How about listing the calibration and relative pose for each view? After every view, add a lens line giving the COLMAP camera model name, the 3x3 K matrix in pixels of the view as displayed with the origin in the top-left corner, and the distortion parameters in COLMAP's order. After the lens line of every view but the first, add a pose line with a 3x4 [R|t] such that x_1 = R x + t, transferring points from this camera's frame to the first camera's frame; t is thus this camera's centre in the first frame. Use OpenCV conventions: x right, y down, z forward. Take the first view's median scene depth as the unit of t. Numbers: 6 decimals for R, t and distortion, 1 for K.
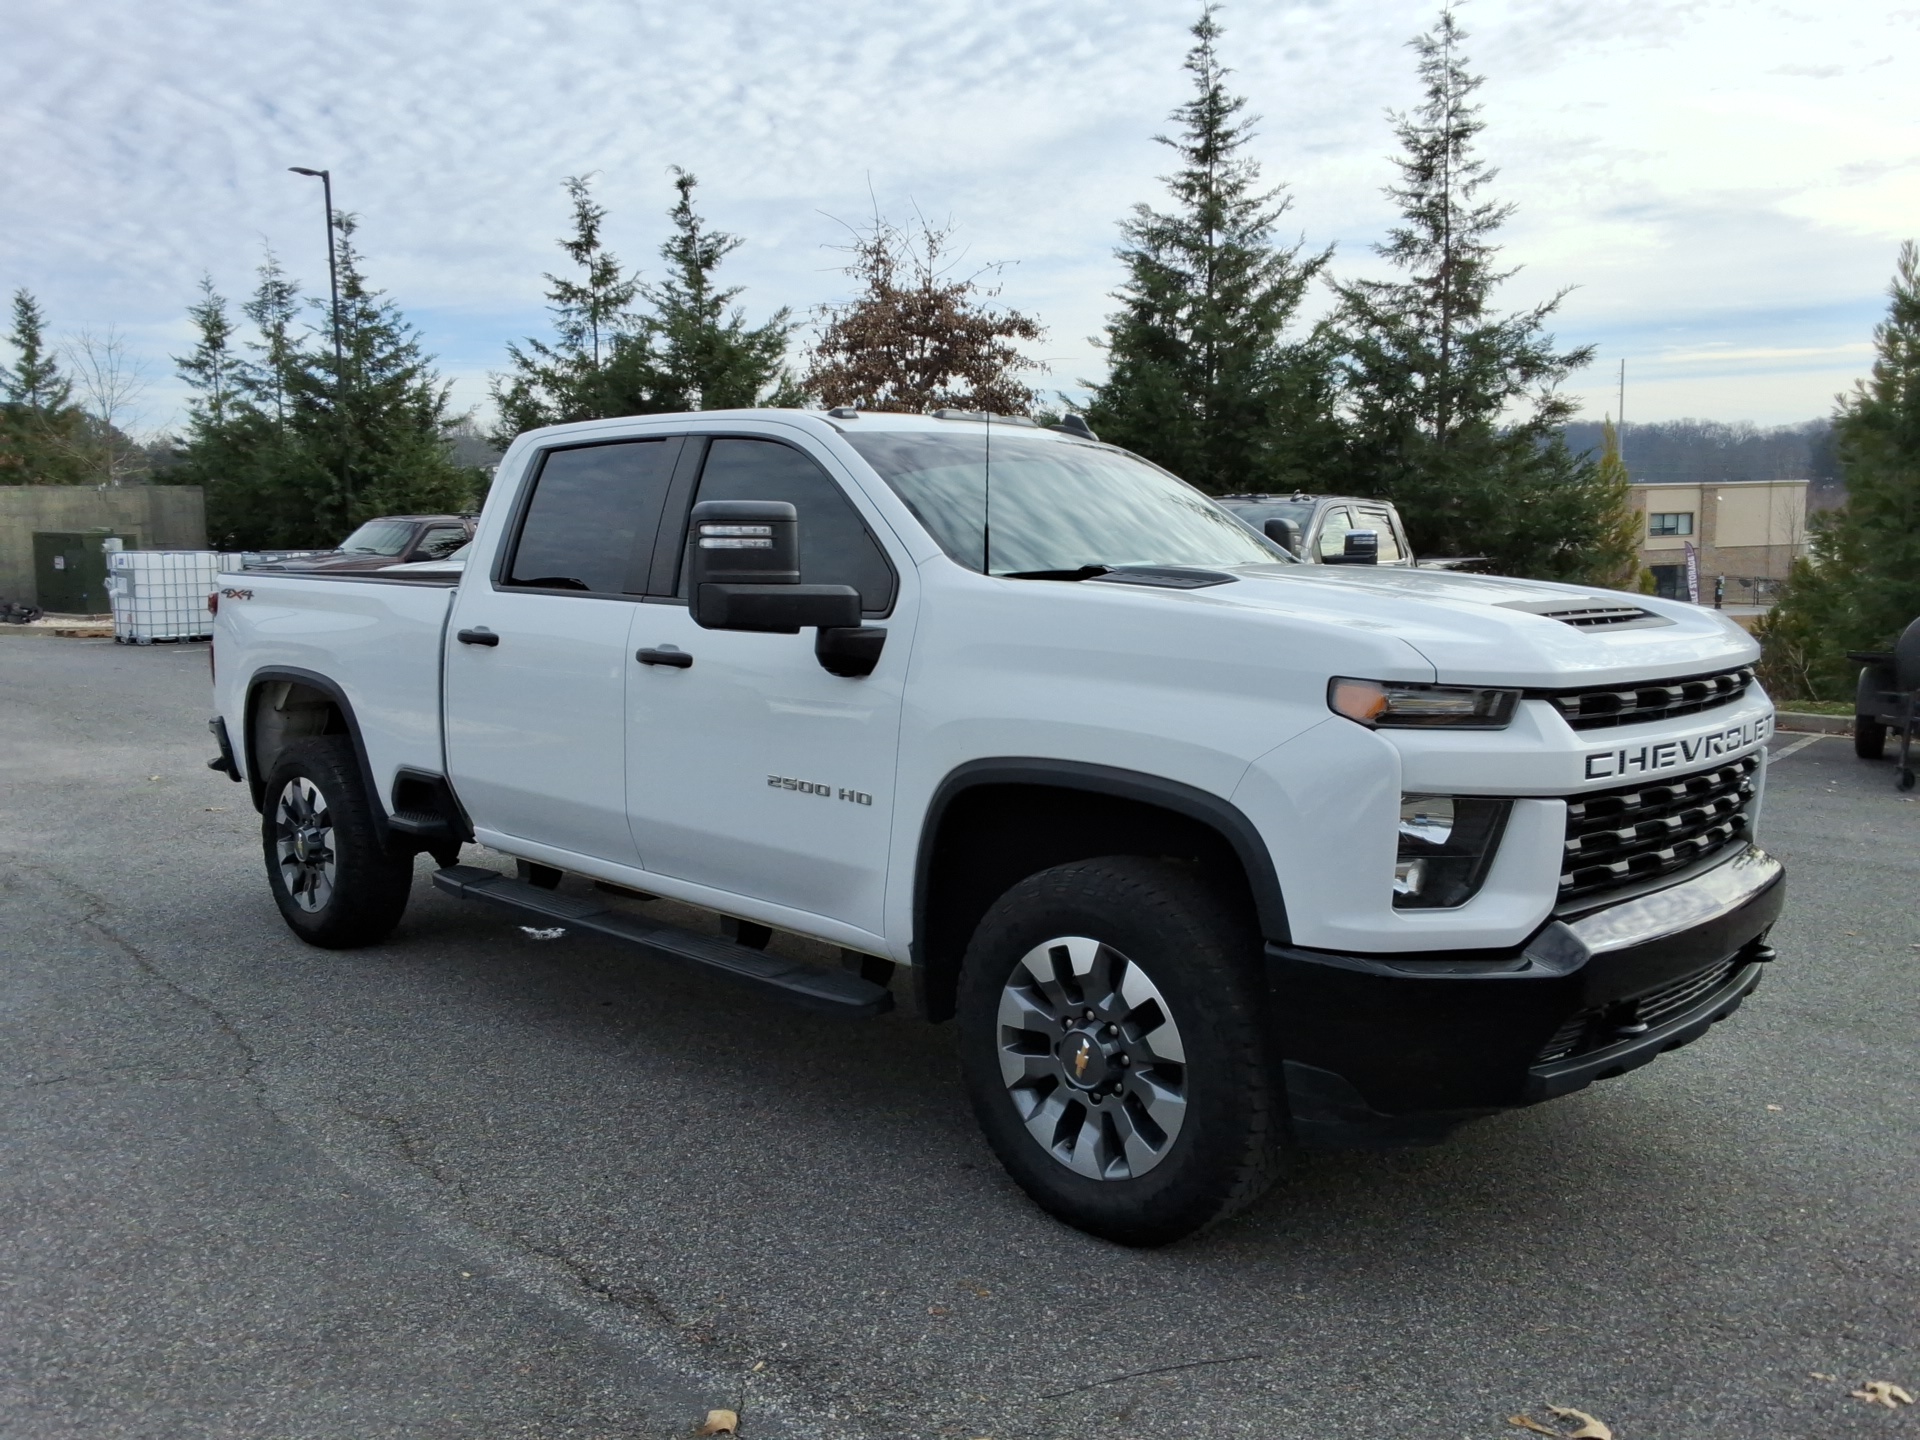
lens RADIAL K [[1594.3, 0, 969.7], [0, 1594.3, 779.9], [0, 0, 1]] dist [0.085216, -0.093065]
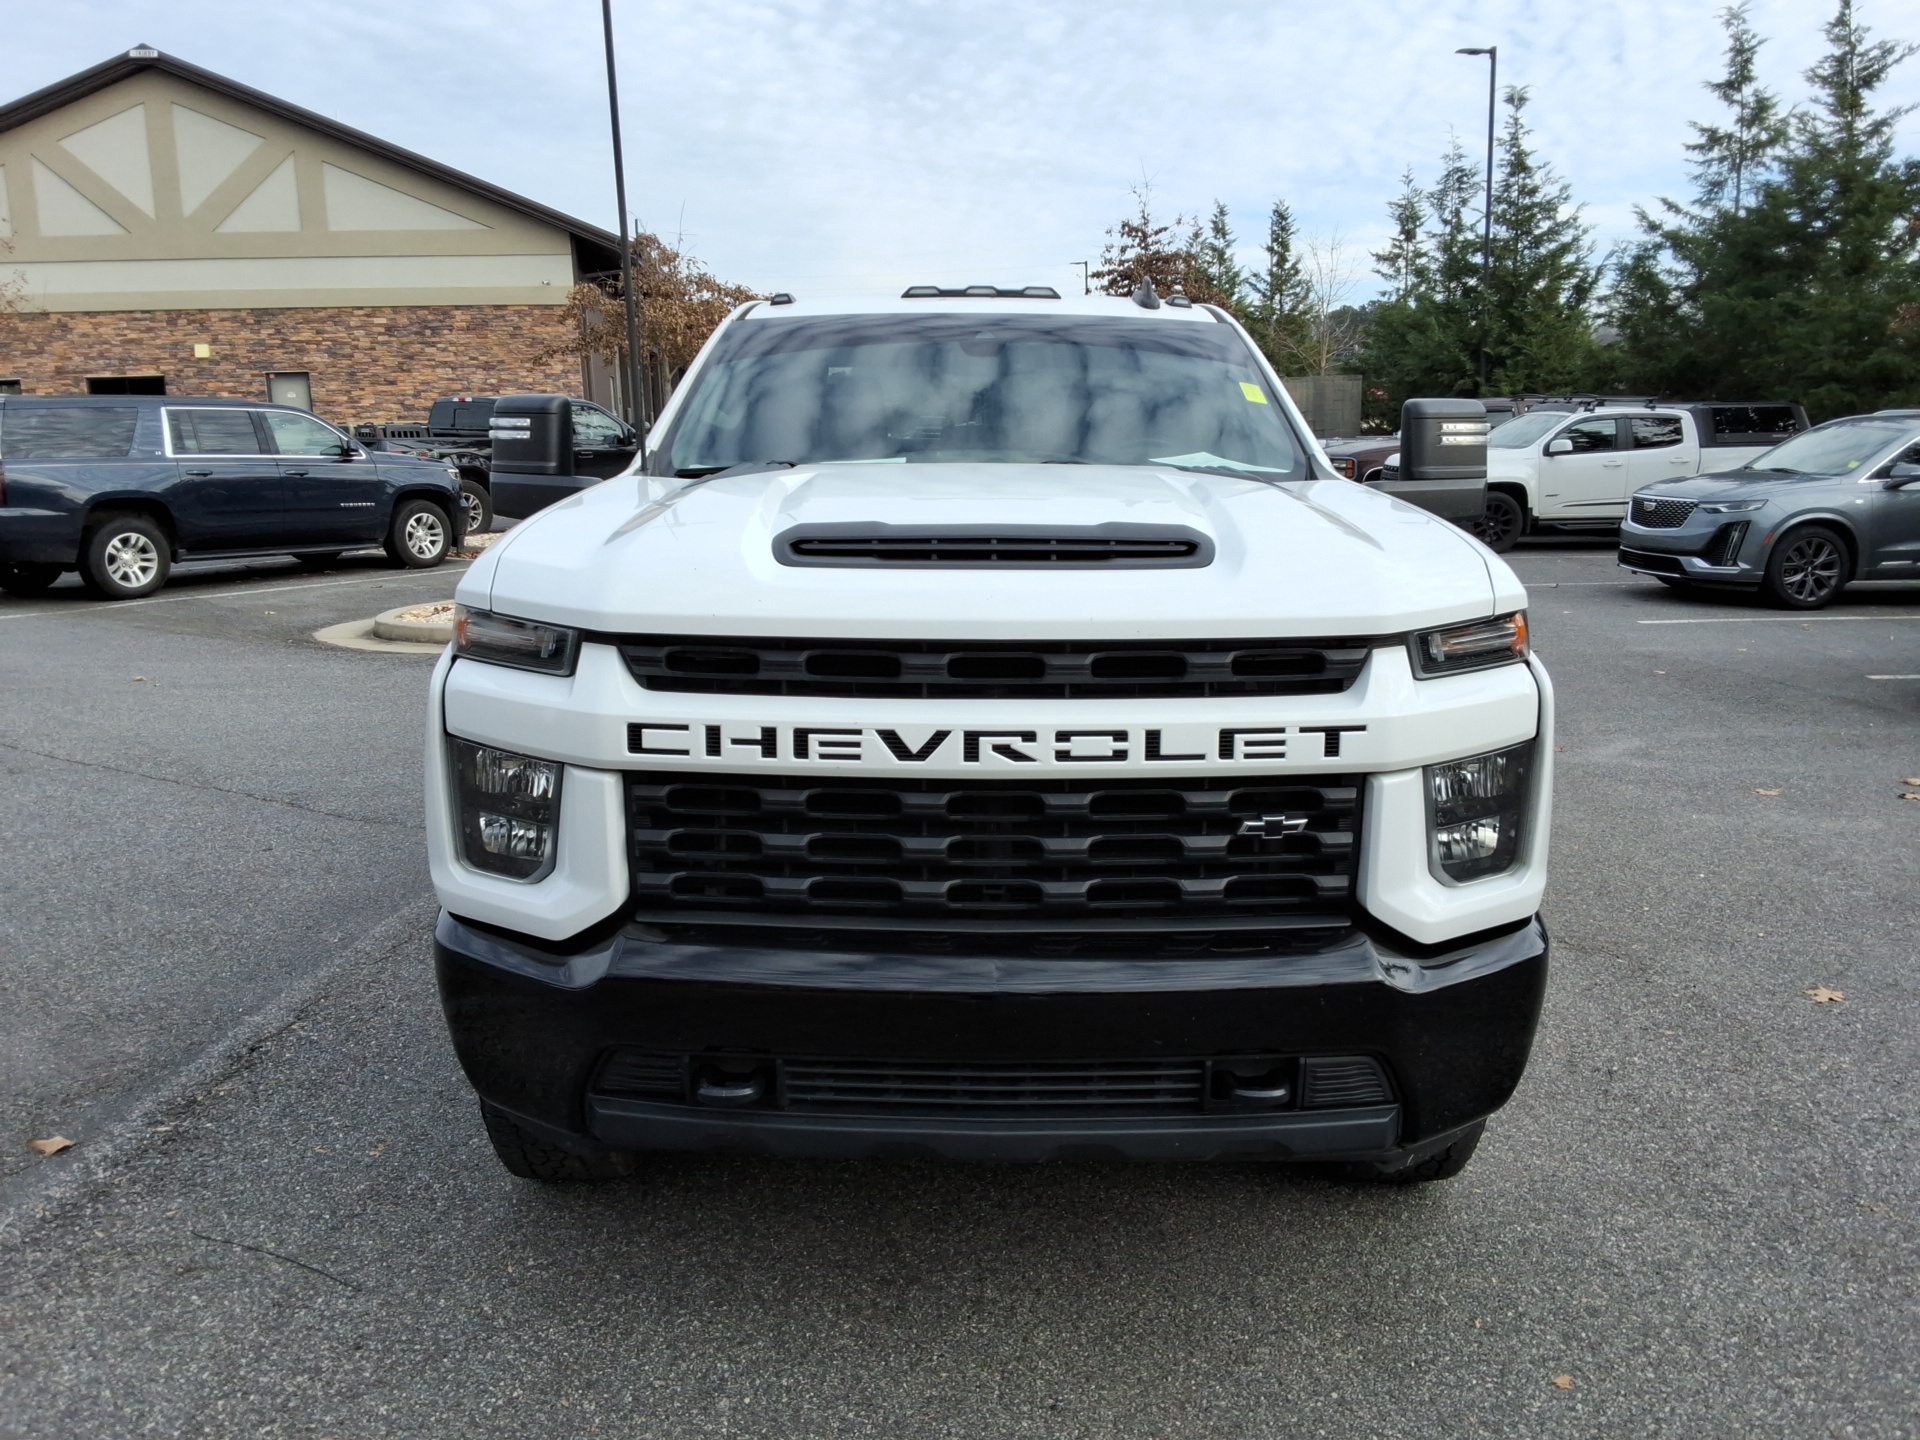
lens RADIAL K [[1594.3, 0, 961.9], [0, 1594.3, 753.4], [0, 0, 1]] dist [0.085216, -0.093065]
pose [[0.673637, 0.149648, -0.723753, 0.177104], [-0.109462, 0.988687, 0.102545, -0.016364], [0.730911, 0.010146, 0.682397, 0.097857]]
